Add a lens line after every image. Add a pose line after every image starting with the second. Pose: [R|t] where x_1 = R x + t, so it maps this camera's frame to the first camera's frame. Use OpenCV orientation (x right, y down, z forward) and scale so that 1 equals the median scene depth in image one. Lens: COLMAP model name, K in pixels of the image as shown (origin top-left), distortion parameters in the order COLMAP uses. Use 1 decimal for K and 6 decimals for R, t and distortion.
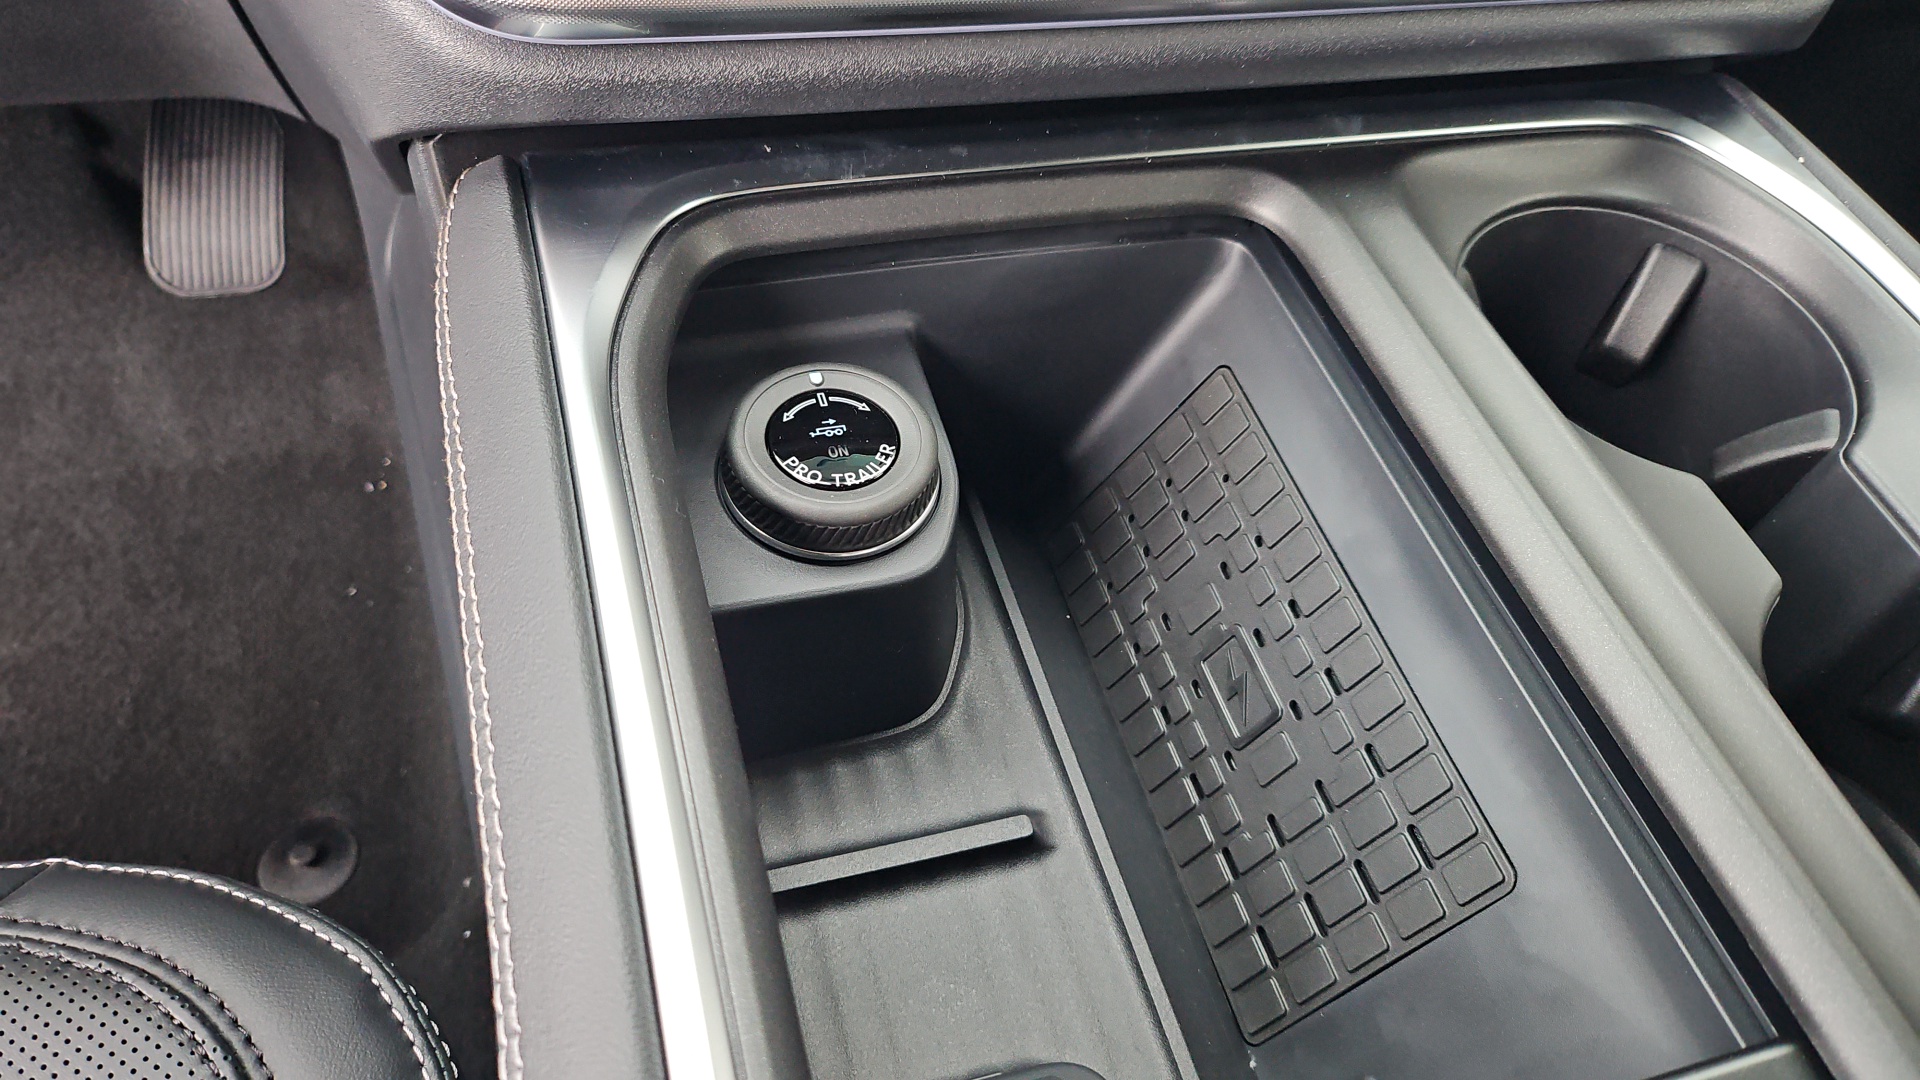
lens RADIAL K [[1398.1, 0, 964.9], [0, 1398.1, 529.9], [0, 0, 1]] dist [0.043638, -0.061389]
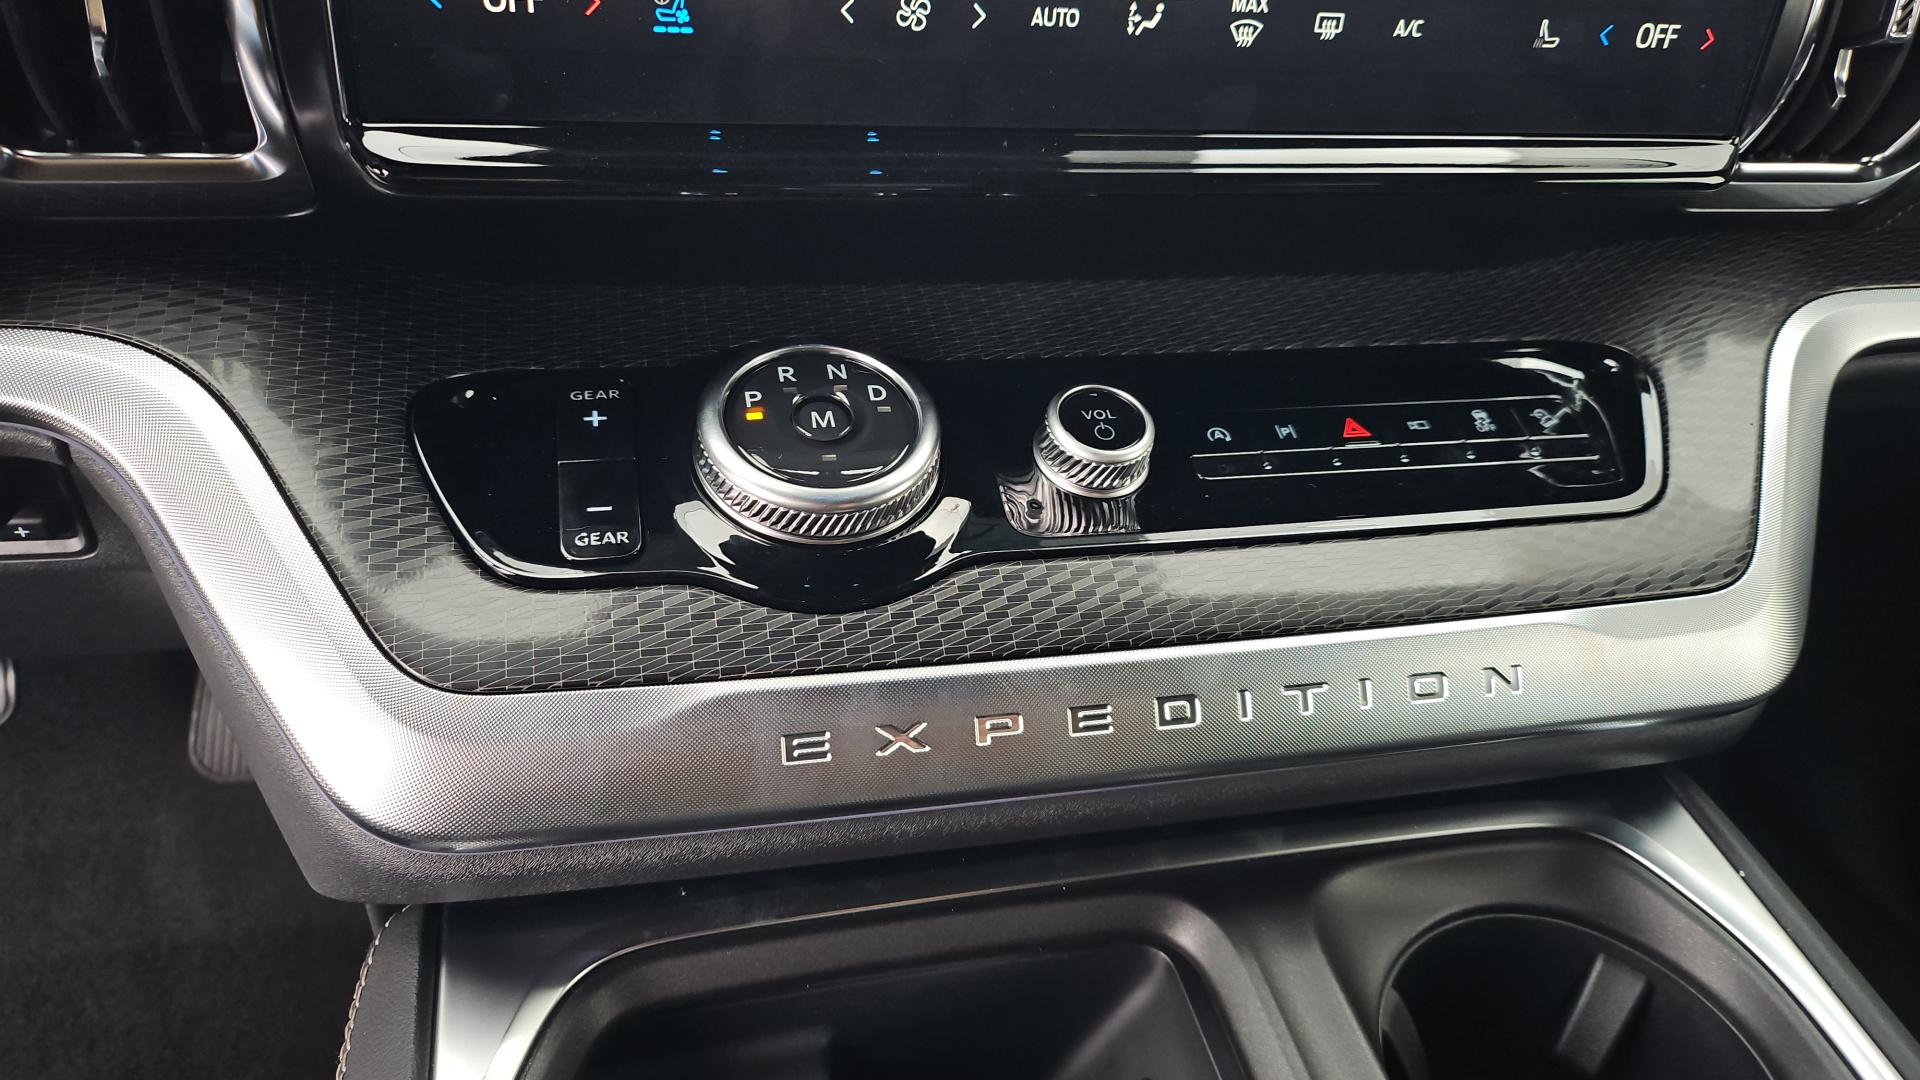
lens RADIAL K [[1398.1, 0, 959.4], [0, 1398.1, 531.2], [0, 0, 1]] dist [0.043638, -0.061389]
pose [[0.997753, 0.020258, -0.063862, 0.053395], [-0.033985, 0.974491, -0.221839, -0.132876], [0.057739, 0.223511, 0.972990, -0.023651]]
